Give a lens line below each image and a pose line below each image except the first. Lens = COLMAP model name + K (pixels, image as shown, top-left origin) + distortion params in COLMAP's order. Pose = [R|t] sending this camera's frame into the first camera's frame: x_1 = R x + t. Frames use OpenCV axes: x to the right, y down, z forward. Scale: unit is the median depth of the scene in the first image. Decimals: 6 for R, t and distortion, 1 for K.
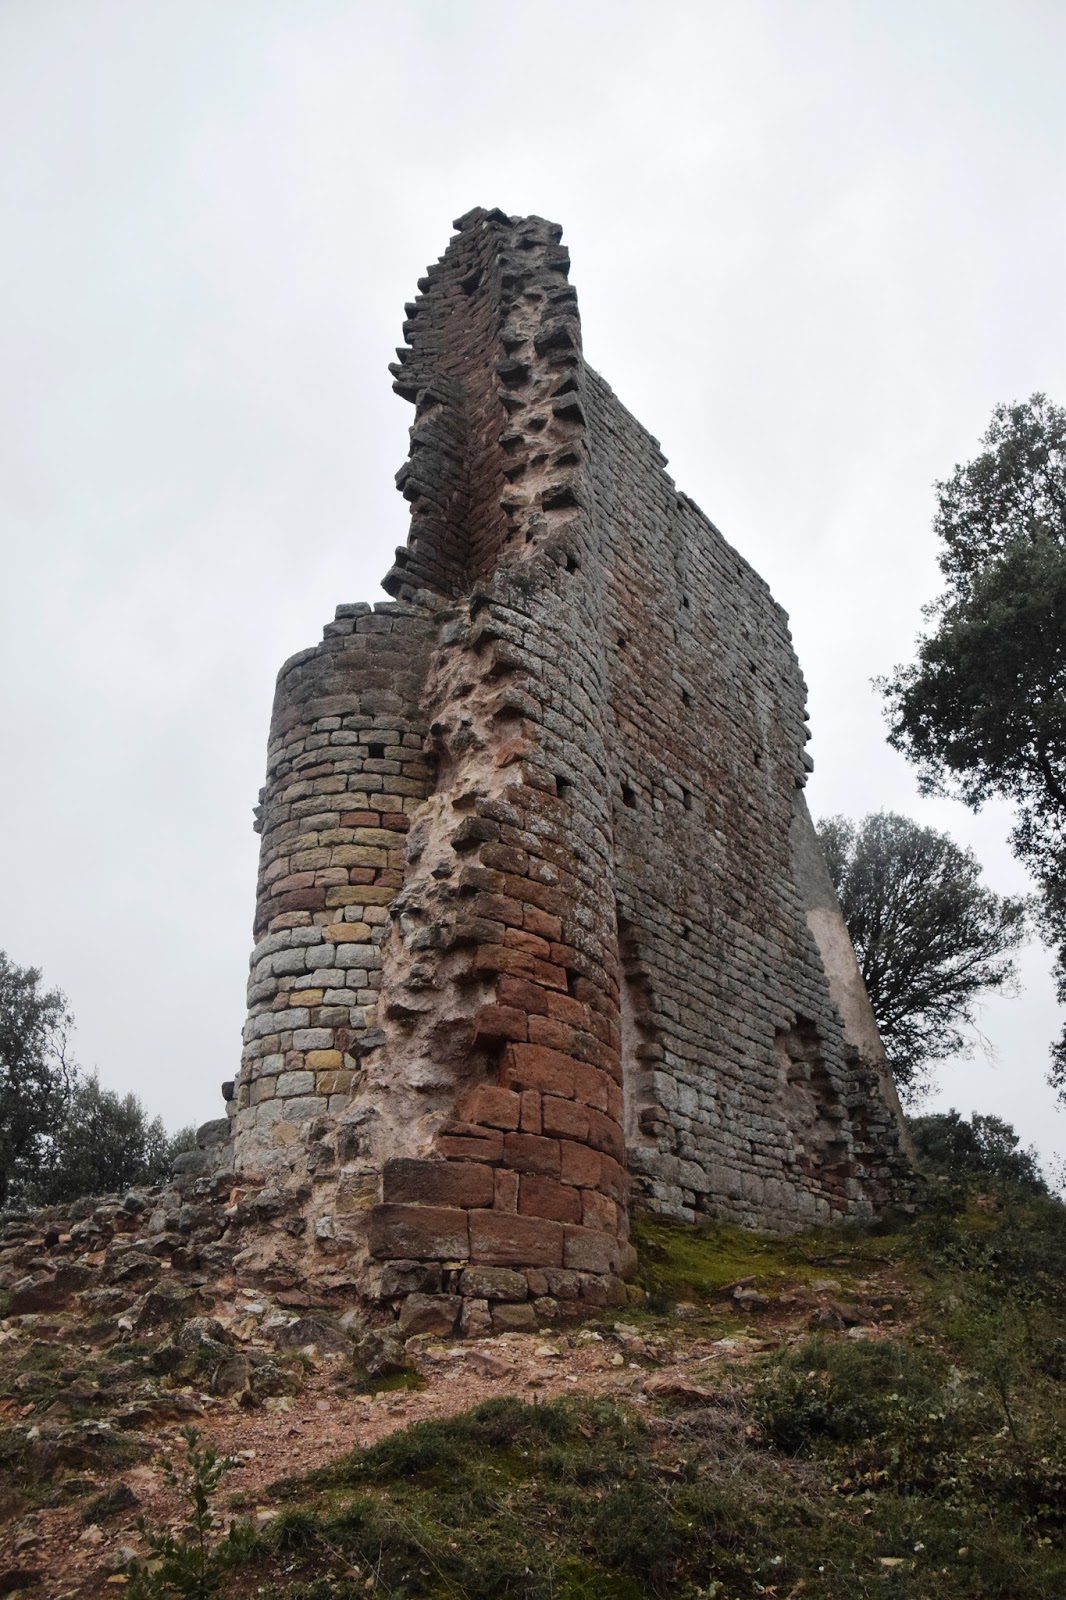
lens RADIAL K [[1277.2, 0, 533.0], [0, 1277.2, 800.0], [0, 0, 1]] dist [-0.161761, 0.081143]
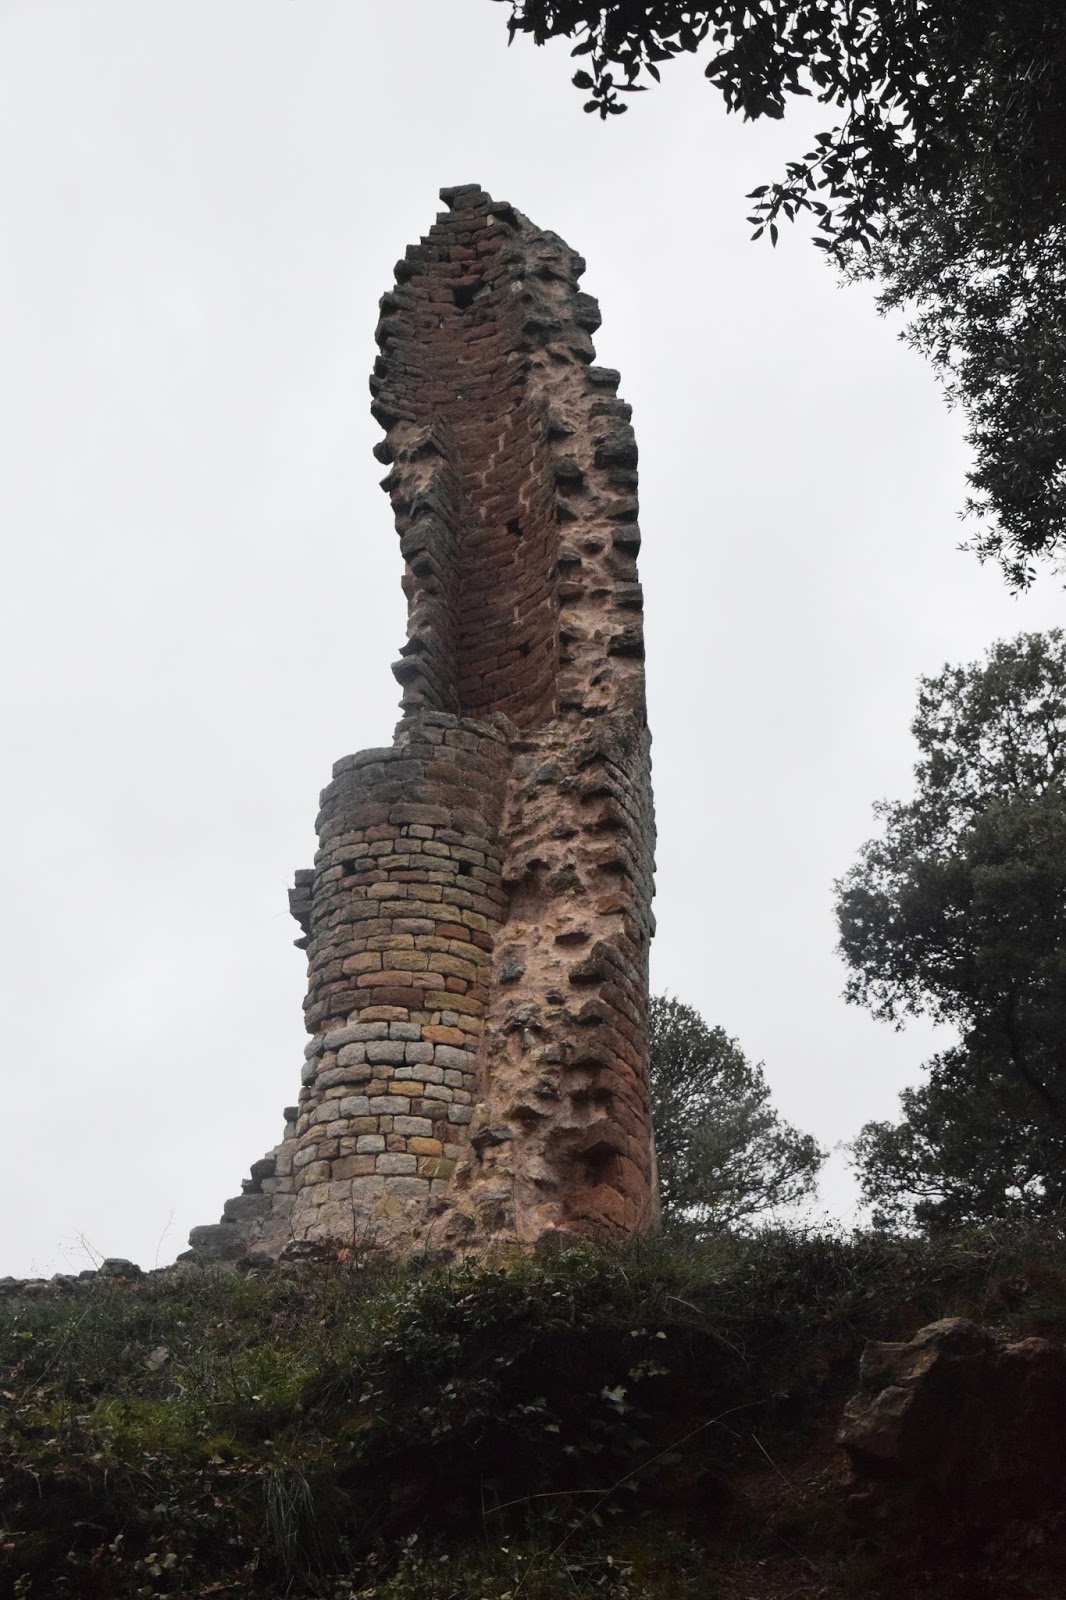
lens RADIAL K [[2688.0, 0, 533.0], [0, 2688.0, 800.0], [0, 0, 1]] dist [0.260698, 0.075706]
pose [[0.914054, 0.216765, 0.342808, -0.887519], [-0.206873, 0.976163, -0.065646, 0.042539], [-0.348867, -0.010914, 0.937109, -1.153366]]
